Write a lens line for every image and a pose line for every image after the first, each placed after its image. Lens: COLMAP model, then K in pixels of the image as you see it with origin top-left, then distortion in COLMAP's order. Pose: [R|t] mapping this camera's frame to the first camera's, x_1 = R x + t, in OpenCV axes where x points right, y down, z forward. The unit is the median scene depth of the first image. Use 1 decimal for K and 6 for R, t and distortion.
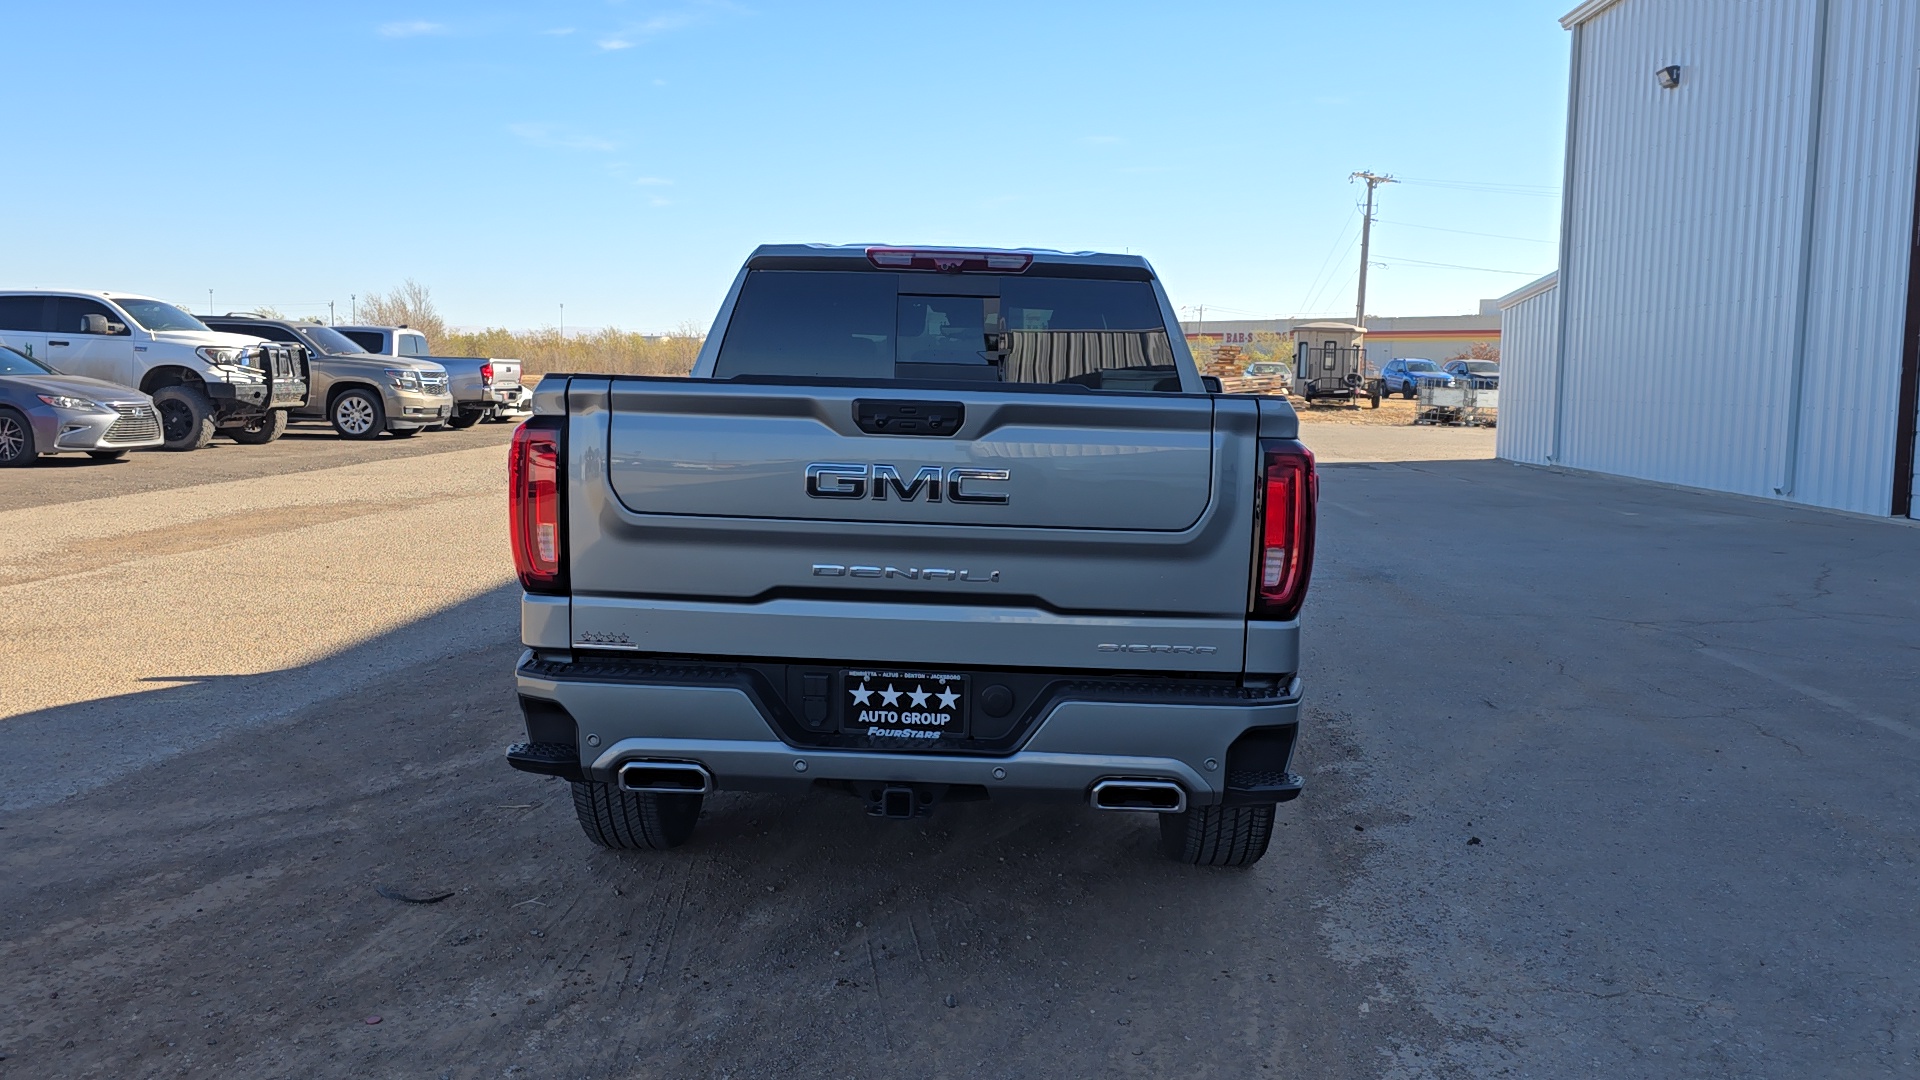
lens RADIAL K [[1614.2, 0, 951.6], [0, 1614.2, 576.9], [0, 0, 1]] dist [-0.006362, 0.019358]
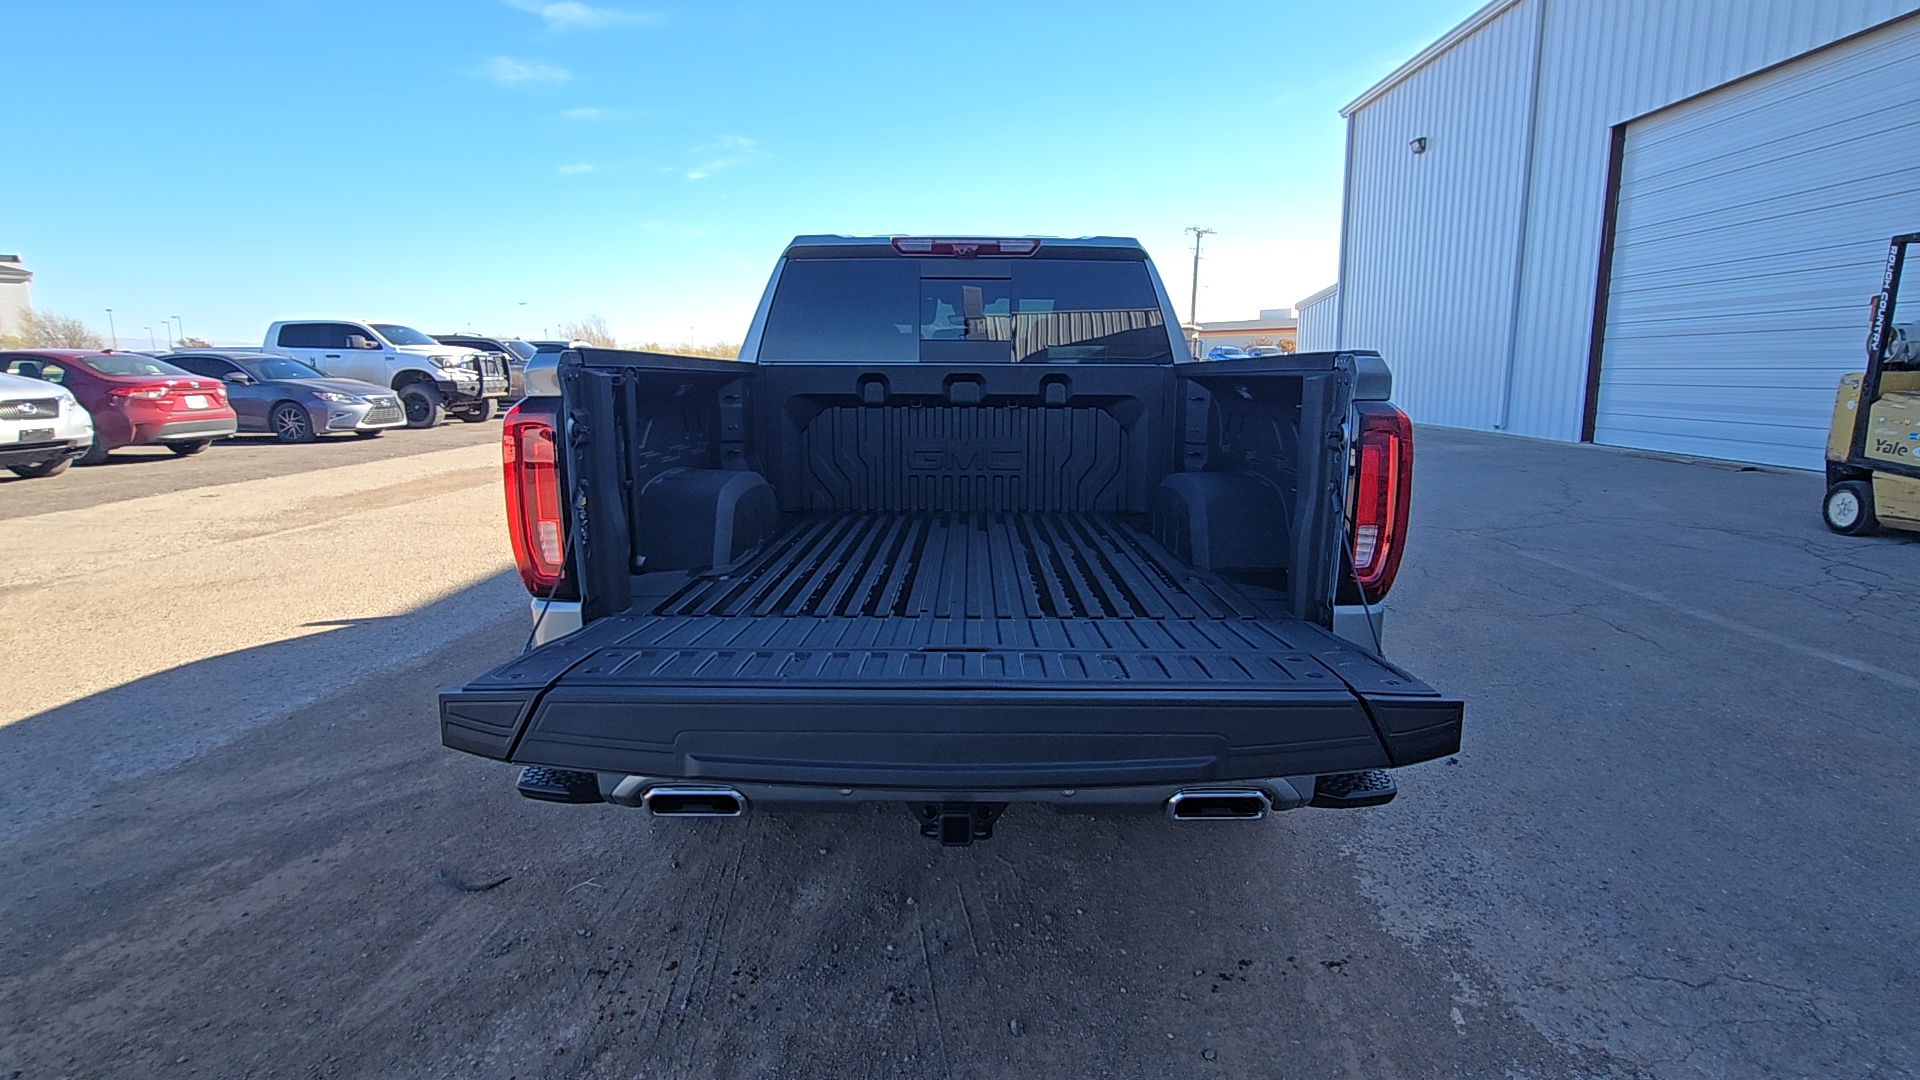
lens RADIAL K [[969.0, 0, 965.3], [0, 969.0, 577.2], [0, 0, 1]] dist [-0.001649, 0.003389]
pose [[0.999225, -0.031248, 0.023939, -0.008396], [0.028939, 0.995395, 0.091384, -0.011133], [-0.026685, -0.090621, 0.995528, 0.111384]]
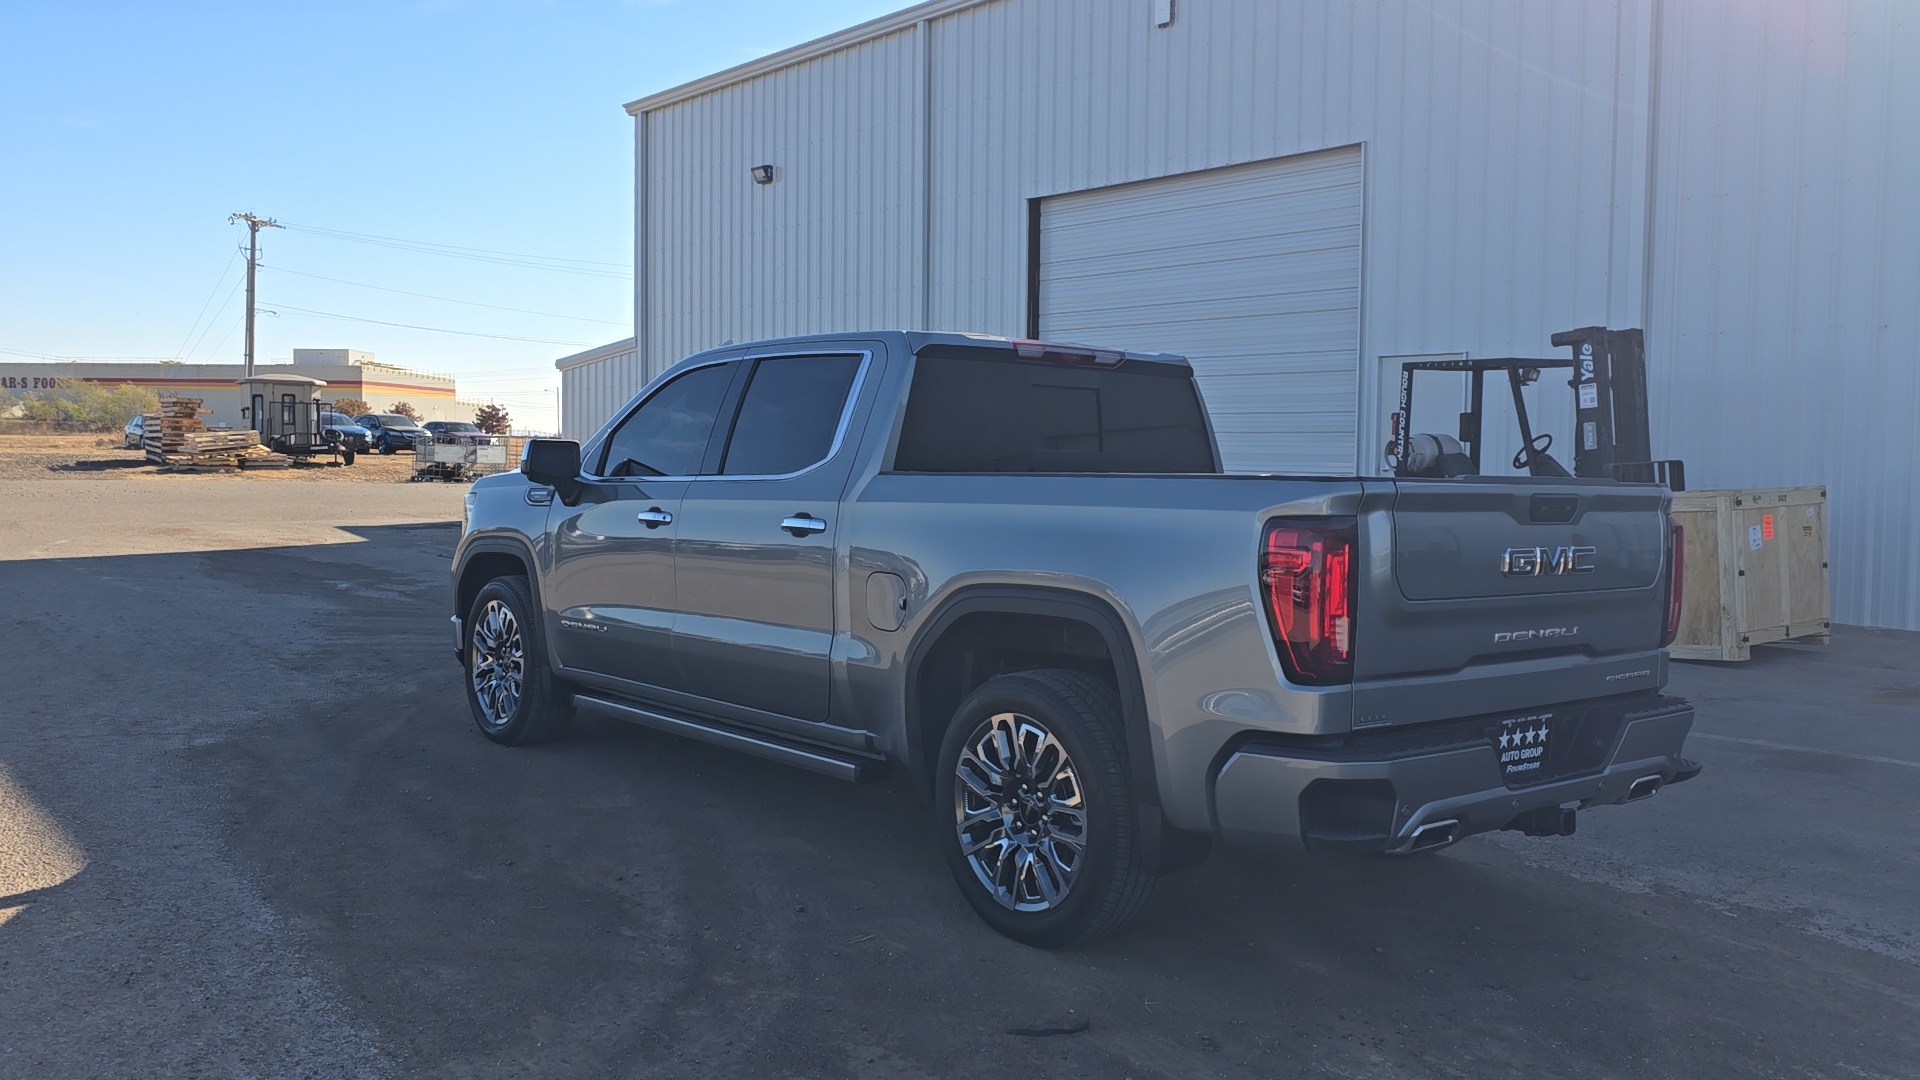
lens RADIAL K [[1614.2, 0, 991.9], [0, 1614.2, 563.7], [0, 0, 1]] dist [-0.006362, 0.019358]
pose [[0.735236, -0.053477, 0.675698, -0.274154], [0.079729, 0.996786, -0.007865, -0.018743], [-0.673106, 0.059656, 0.737136, 0.088828]]
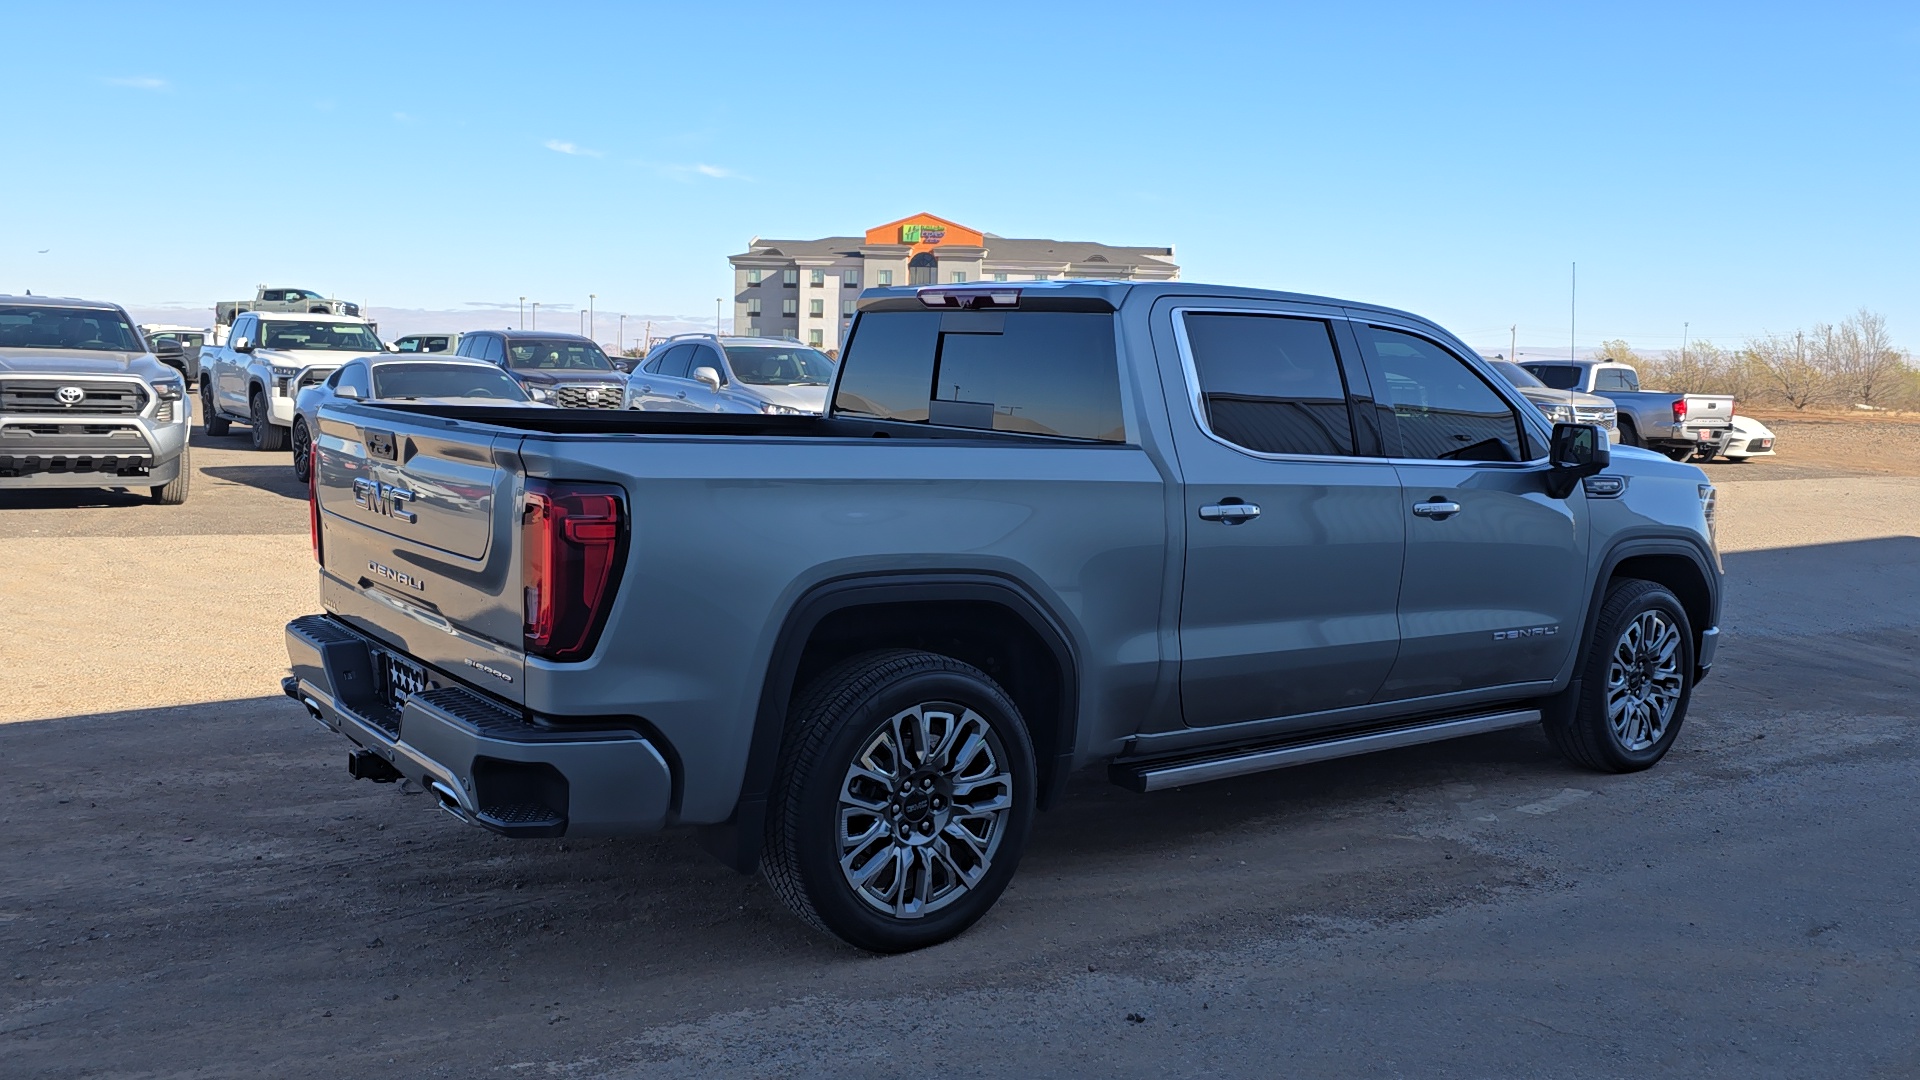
lens RADIAL K [[1614.2, 0, 952.5], [0, 1614.2, 551.3], [0, 0, 1]] dist [-0.006362, 0.019358]
pose [[0.634852, 0.086186, -0.767812, 0.270182], [-0.113429, 0.993388, 0.017720, -0.020629], [0.764262, 0.075843, 0.640430, 0.131055]]
